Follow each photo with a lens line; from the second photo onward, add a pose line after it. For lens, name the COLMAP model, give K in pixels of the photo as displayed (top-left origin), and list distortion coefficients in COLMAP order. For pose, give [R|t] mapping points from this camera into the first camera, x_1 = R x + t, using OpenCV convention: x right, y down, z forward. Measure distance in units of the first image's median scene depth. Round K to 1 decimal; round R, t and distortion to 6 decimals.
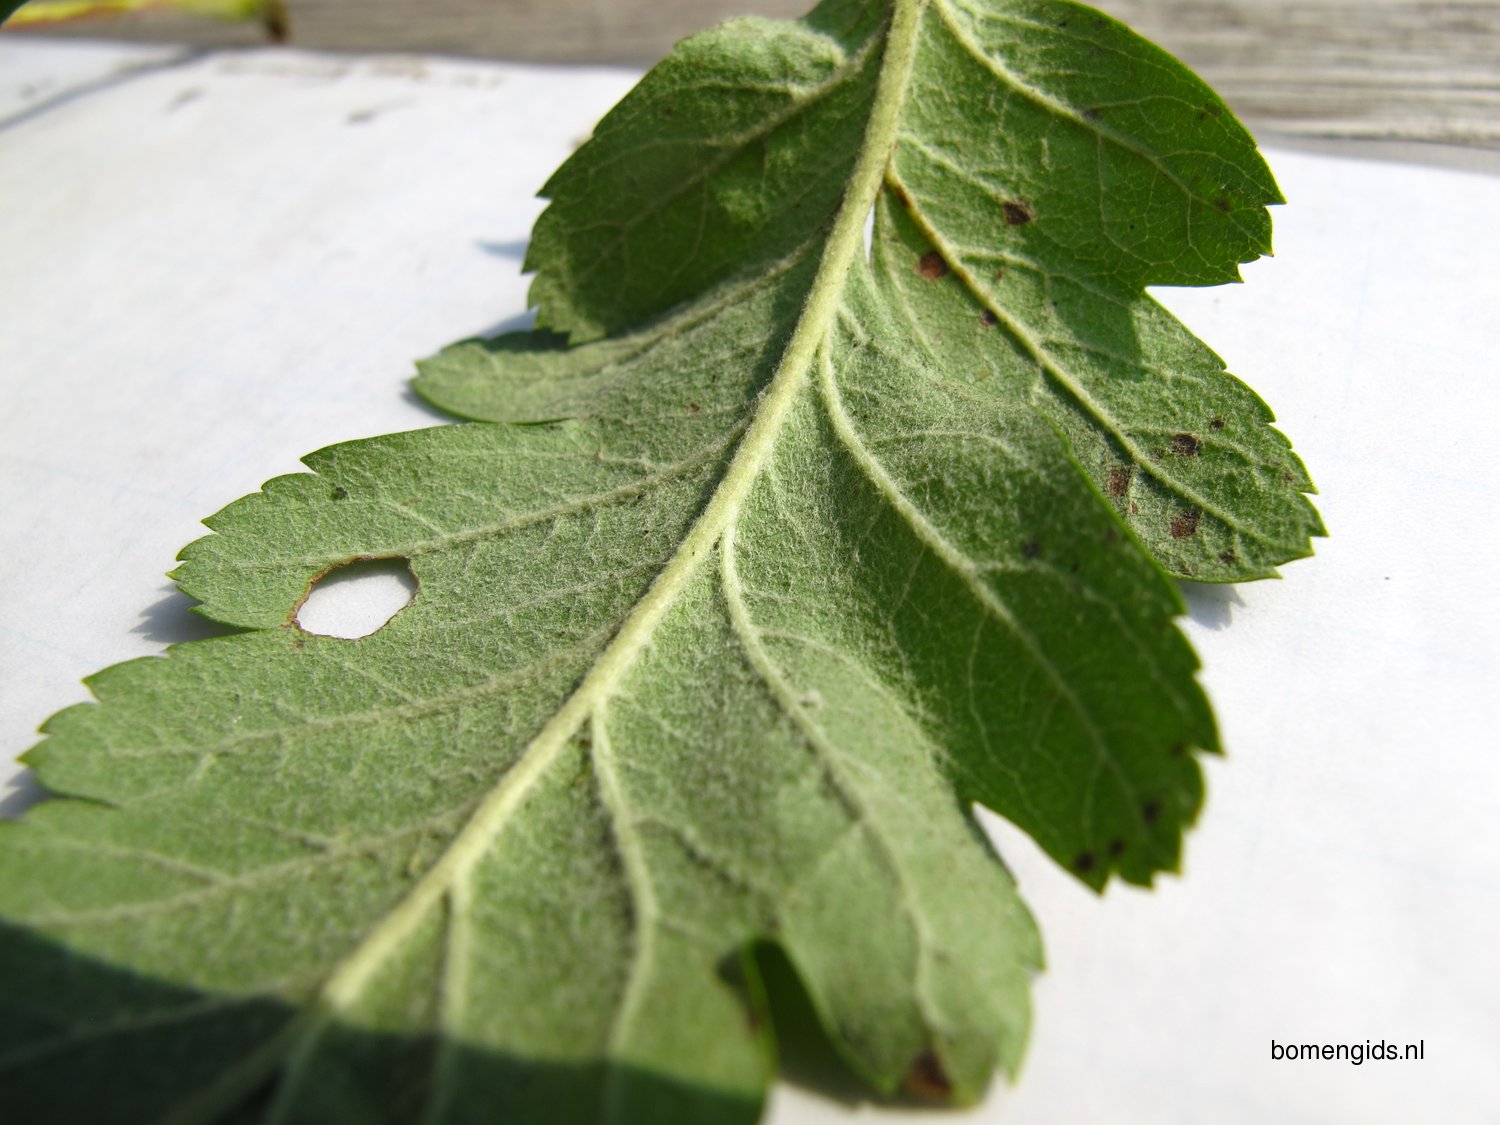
lens RADIAL K [[1072.2, 0, 750.0], [0, 1072.2, 562.5], [0, 0, 1]] dist [0.000221, 0.000943]
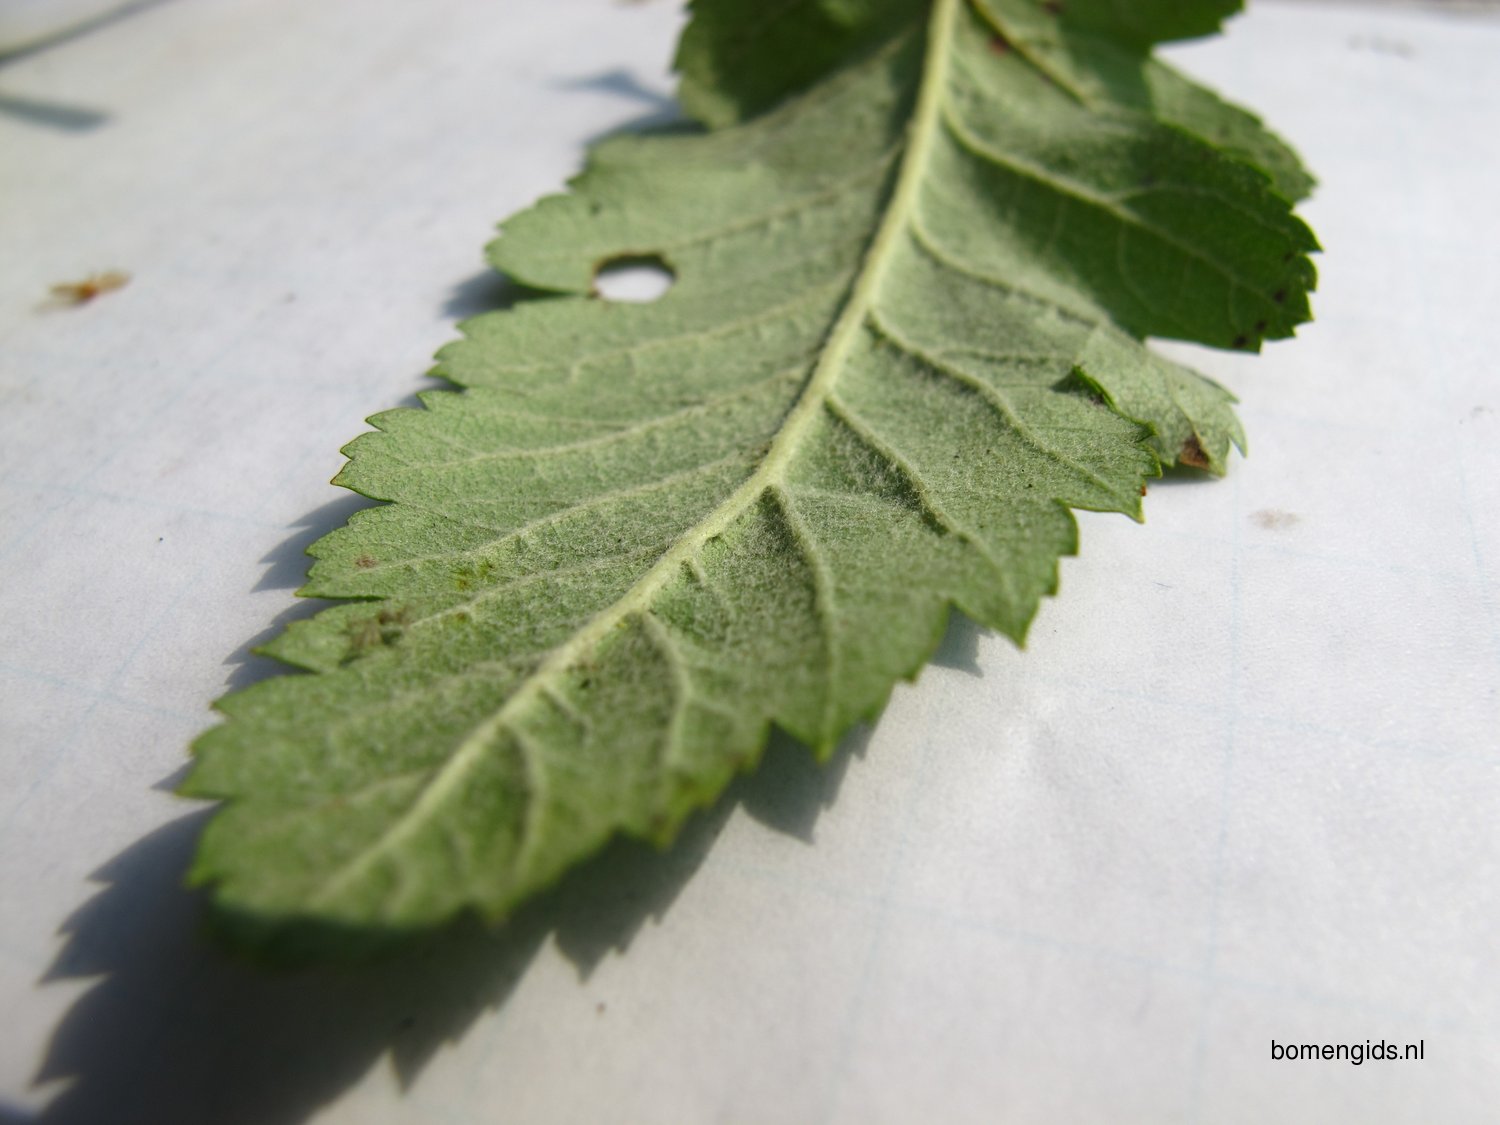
lens RADIAL K [[1072.2, 0, 750.0], [0, 1072.2, 562.5], [0, 0, 1]] dist [0.000221, 0.000943]
pose [[0.973401, -0.096120, 0.207969, -0.578164], [0.110305, 0.992222, -0.057697, 0.495051], [-0.200805, 0.079102, 0.976432, -0.252287]]
